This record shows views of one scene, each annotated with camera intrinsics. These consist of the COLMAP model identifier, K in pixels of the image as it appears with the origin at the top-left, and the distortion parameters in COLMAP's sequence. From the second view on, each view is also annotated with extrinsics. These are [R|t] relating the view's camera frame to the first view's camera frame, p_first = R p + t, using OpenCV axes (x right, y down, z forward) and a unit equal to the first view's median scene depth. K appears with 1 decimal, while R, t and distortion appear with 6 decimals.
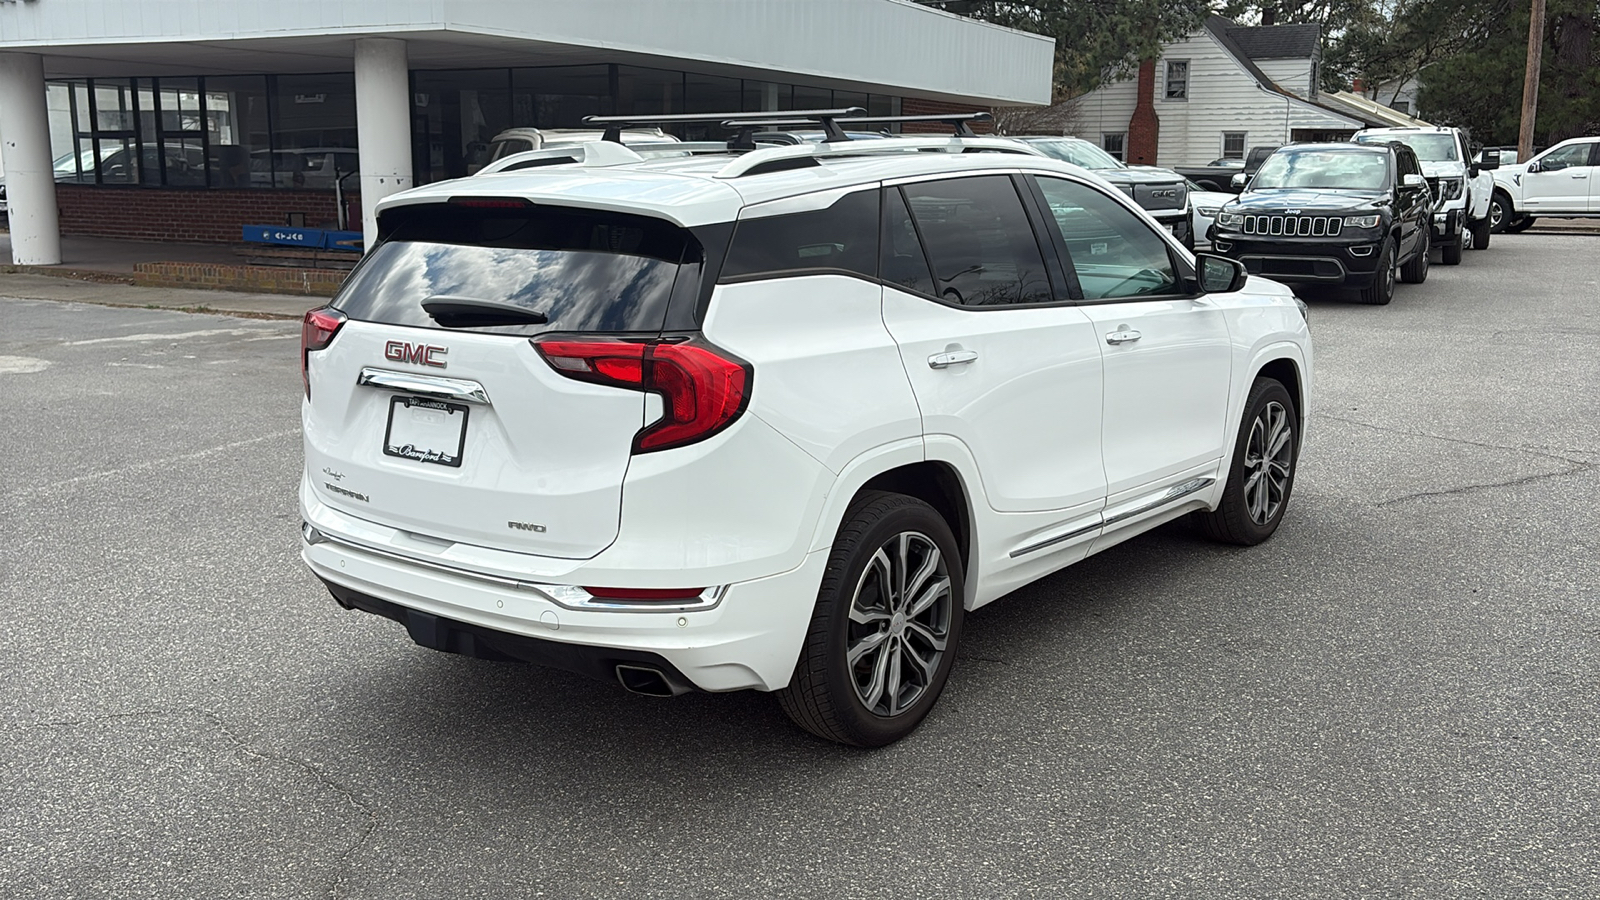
lens RADIAL K [[1480.9, 0, 780.4], [0, 1480.9, 487.2], [0, 0, 1]] dist [0.030297, 0.000000]
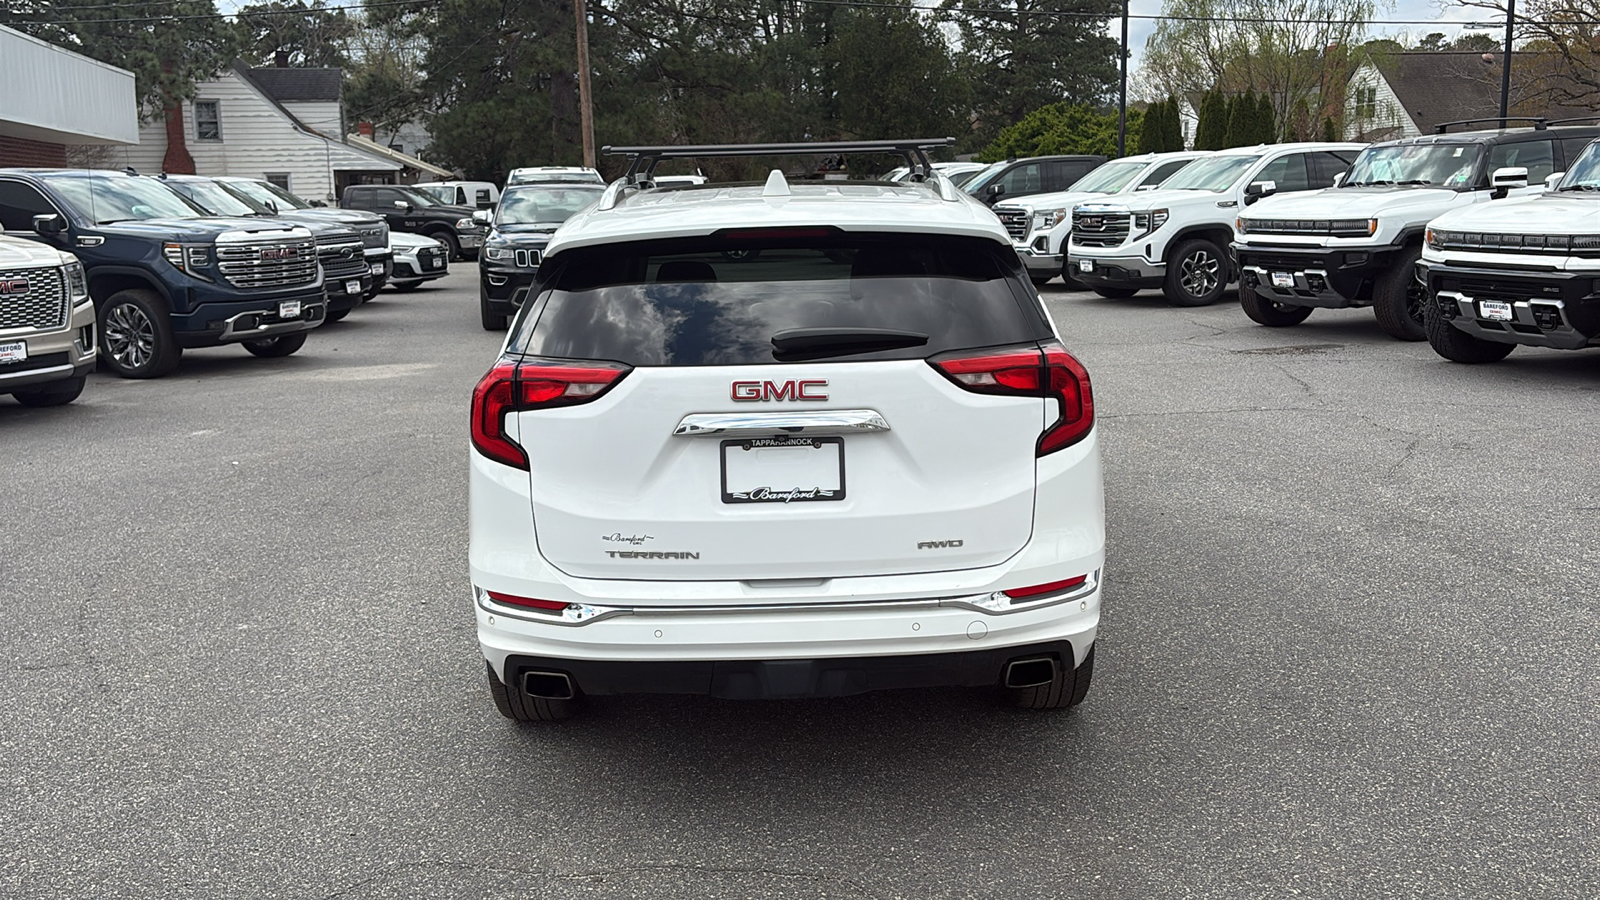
lens RADIAL K [[1480.9, 0, 833.2], [0, 1480.9, 452.4], [0, 0, 1]] dist [0.030297, 0.000000]
pose [[0.779224, -0.124381, 0.614279, -0.795285], [0.154406, 0.987999, 0.004186, -0.048234], [-0.607428, 0.091587, 0.789078, 0.224981]]
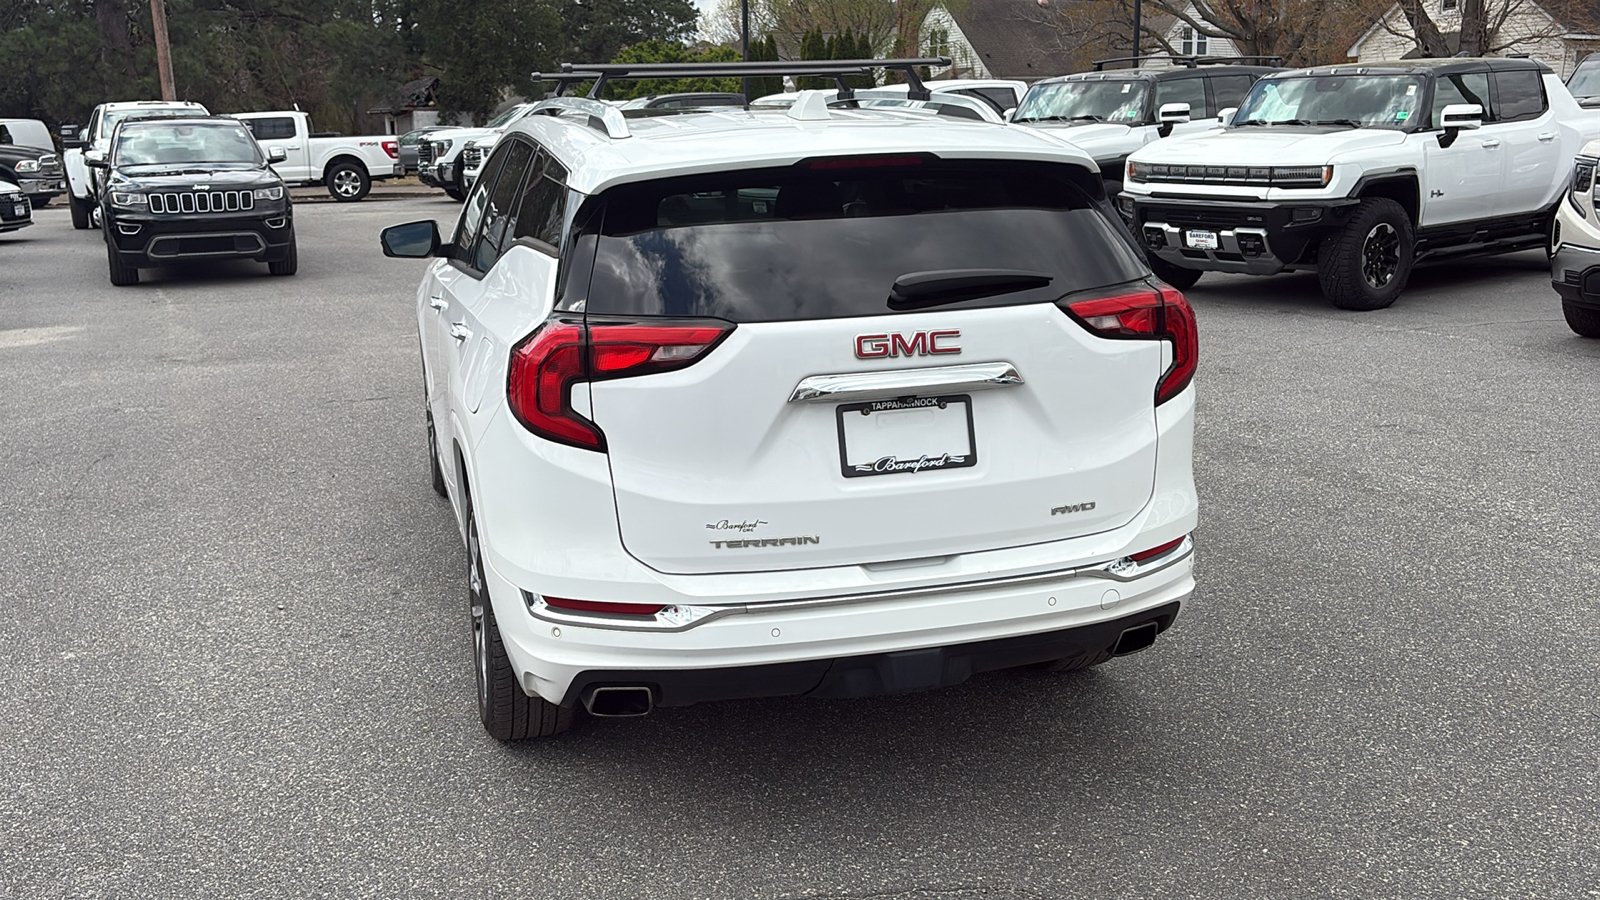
lens RADIAL K [[1480.9, 0, 799.2], [0, 1480.9, 465.9], [0, 0, 1]] dist [0.030297, 0.000000]
pose [[0.600625, -0.194371, 0.775545, -0.922250], [0.194464, 0.976385, 0.094103, -0.111348], [-0.775521, 0.094295, 0.624240, 0.525398]]
